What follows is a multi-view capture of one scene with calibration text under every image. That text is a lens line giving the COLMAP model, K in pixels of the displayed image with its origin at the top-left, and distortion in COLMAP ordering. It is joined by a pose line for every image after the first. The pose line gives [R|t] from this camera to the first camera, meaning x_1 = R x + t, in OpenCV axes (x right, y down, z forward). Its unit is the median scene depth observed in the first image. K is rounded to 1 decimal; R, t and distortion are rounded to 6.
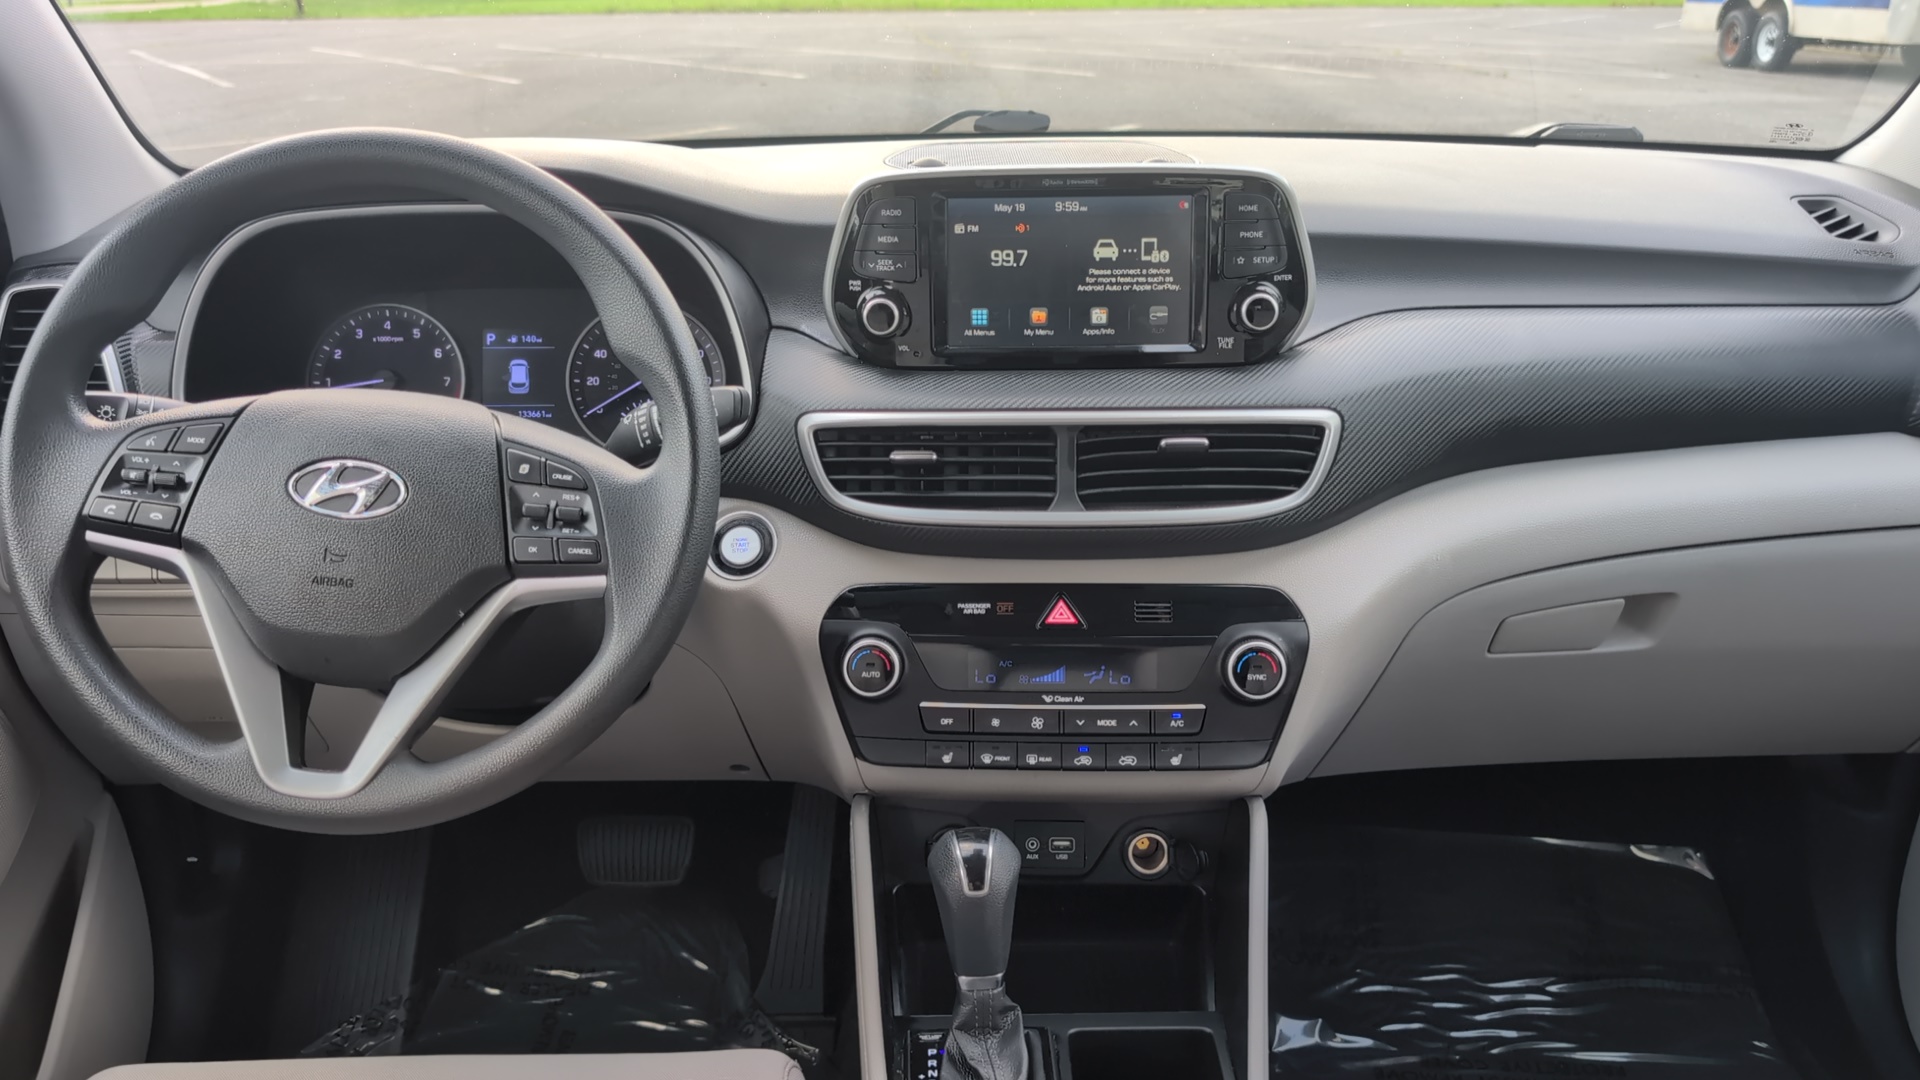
lens RADIAL K [[1636.1, 0, 981.1], [0, 1636.1, 540.6], [0, 0, 1]] dist [0.025639, -0.065338]
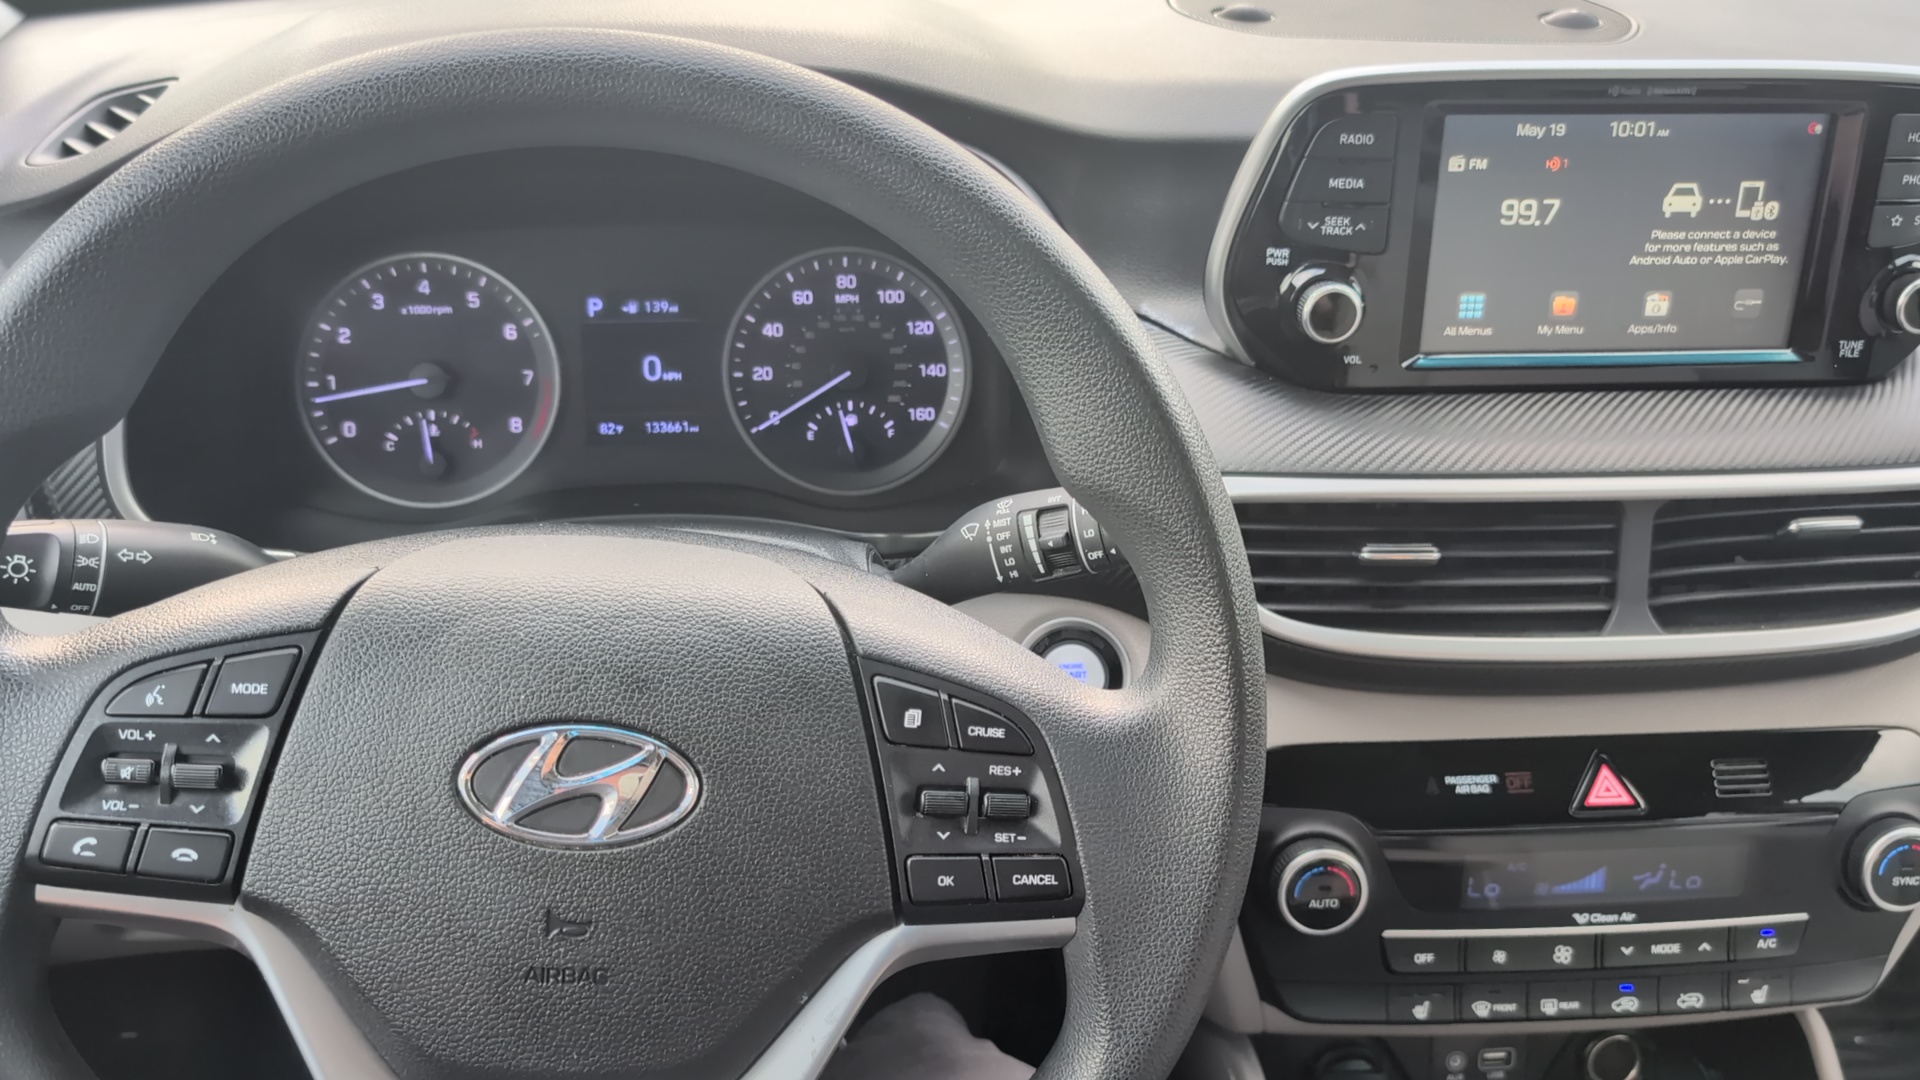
lens RADIAL K [[1636.1, 0, 964.6], [0, 1636.1, 529.7], [0, 0, 1]] dist [0.025639, -0.065338]
pose [[0.993821, -0.023362, 0.108504, -0.264282], [0.007541, 0.989551, 0.143987, -0.147782], [-0.110734, -0.142279, 0.983613, 0.414451]]
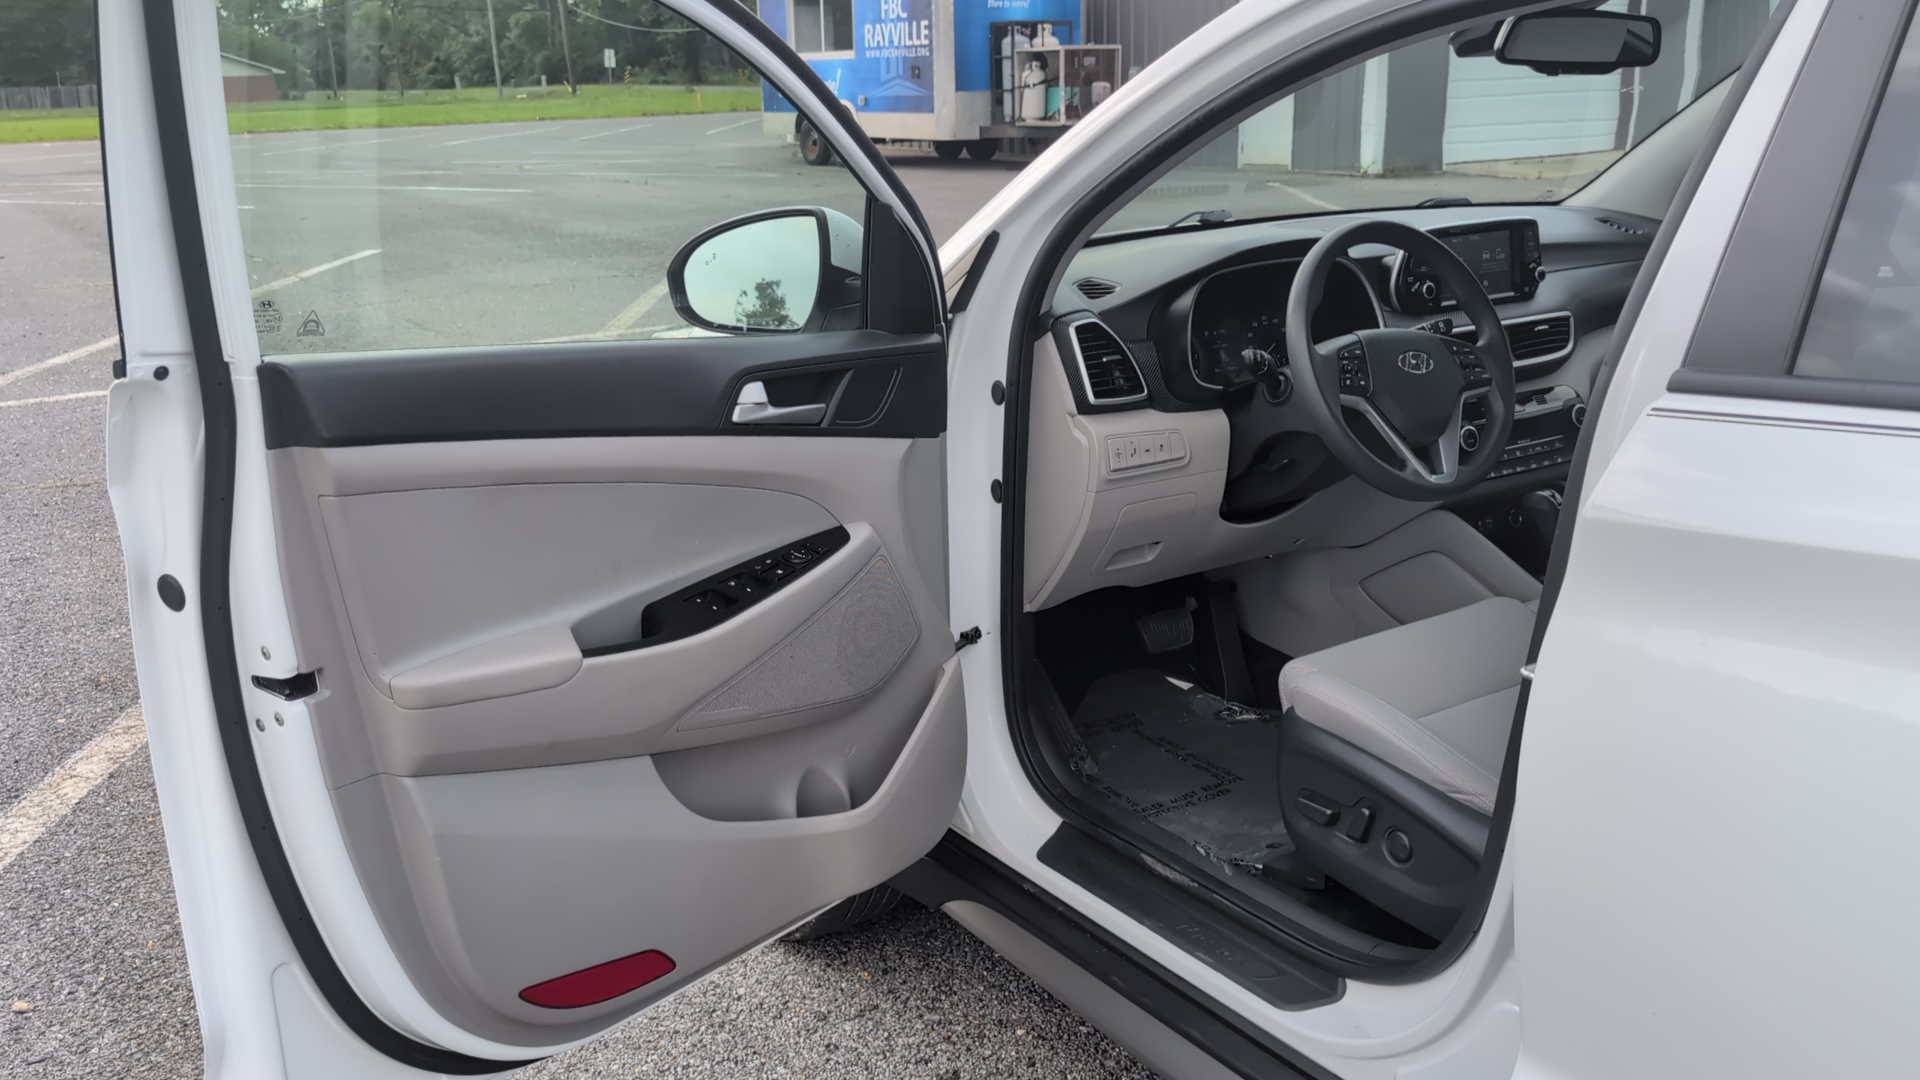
lens RADIAL K [[1636.1, 0, 978.7], [0, 1636.1, 525.2], [0, 0, 1]] dist [0.025639, -0.065338]
pose [[0.830484, -0.164418, 0.532225, -1.879315], [0.201633, 0.979387, -0.012070, 0.085713], [-0.519269, 0.117338, 0.846517, -0.582874]]
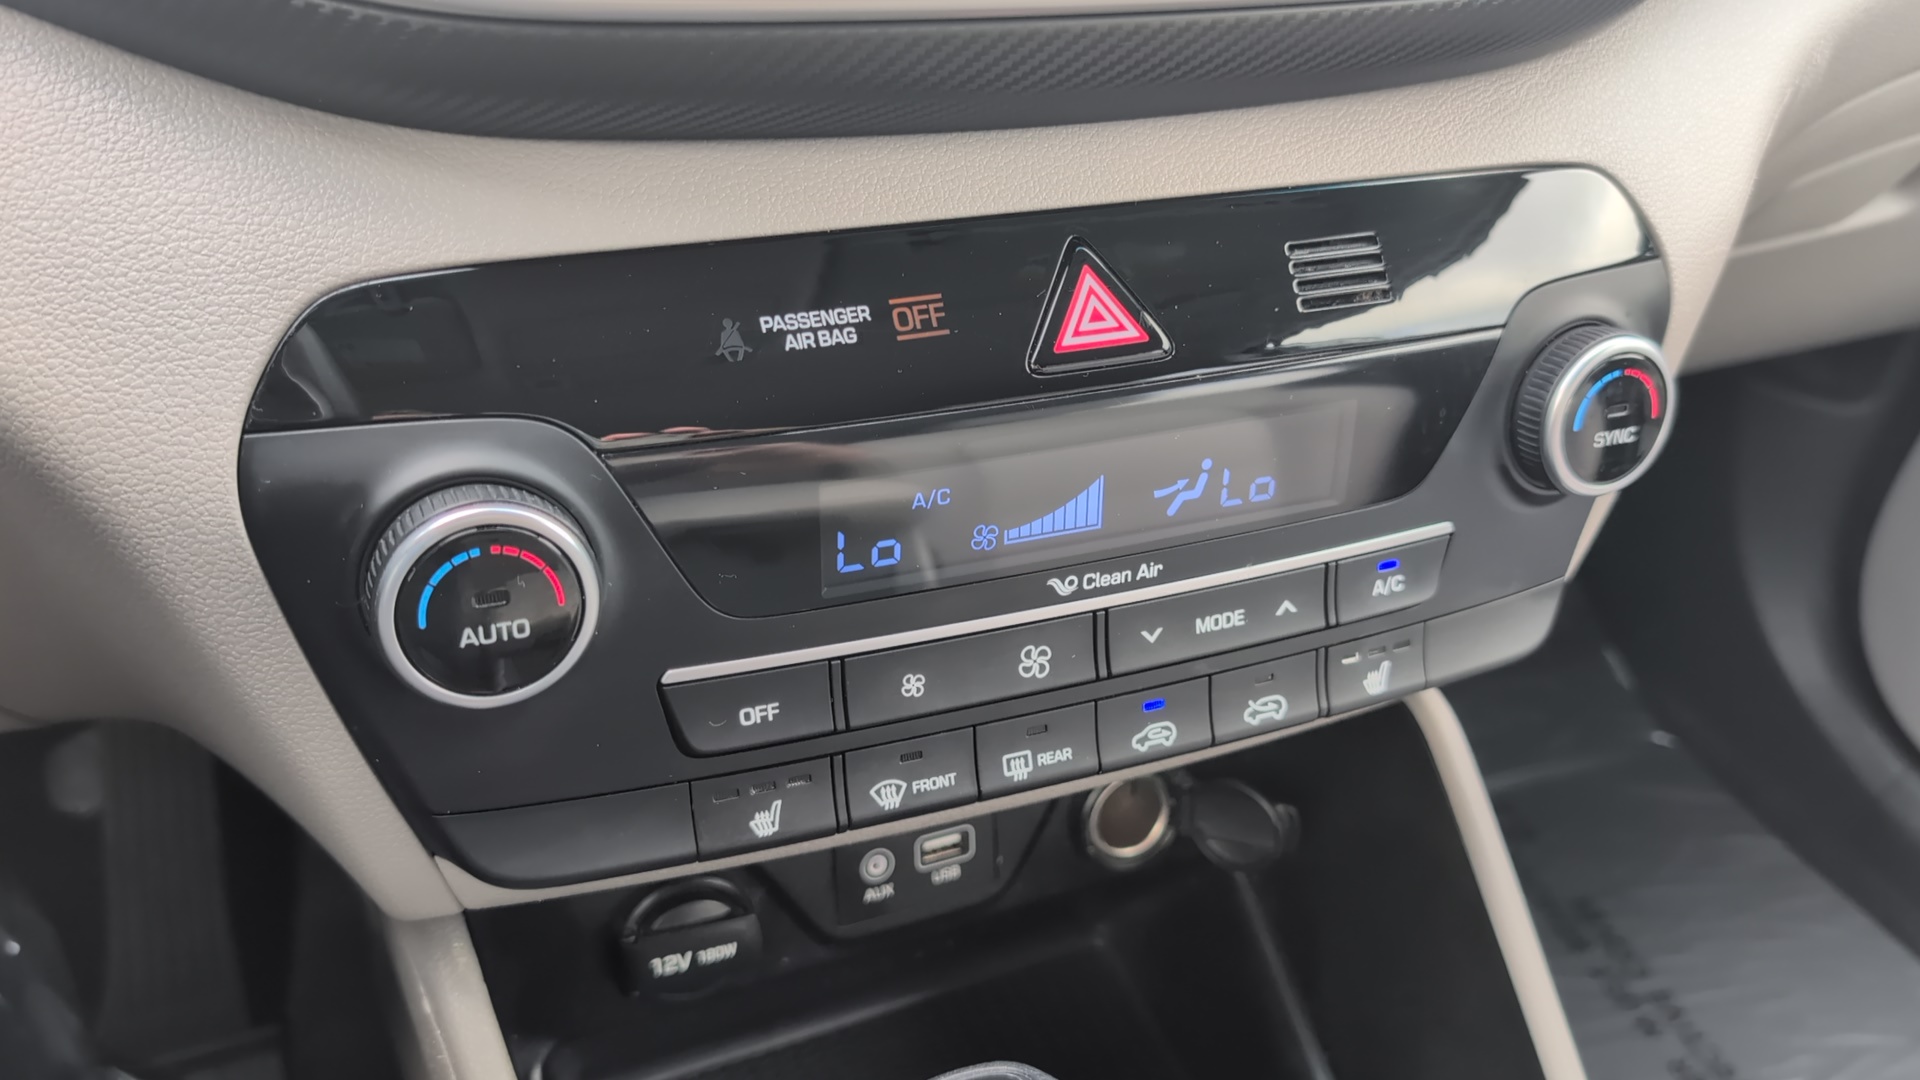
lens RADIAL K [[1636.1, 0, 974.9], [0, 1636.1, 550.3], [0, 0, 1]] dist [0.025639, -0.065338]
pose [[0.903466, -0.167595, 0.394539, -0.098355], [0.038910, 0.948665, 0.313880, -0.010176], [-0.426890, -0.268229, 0.863608, 0.731943]]
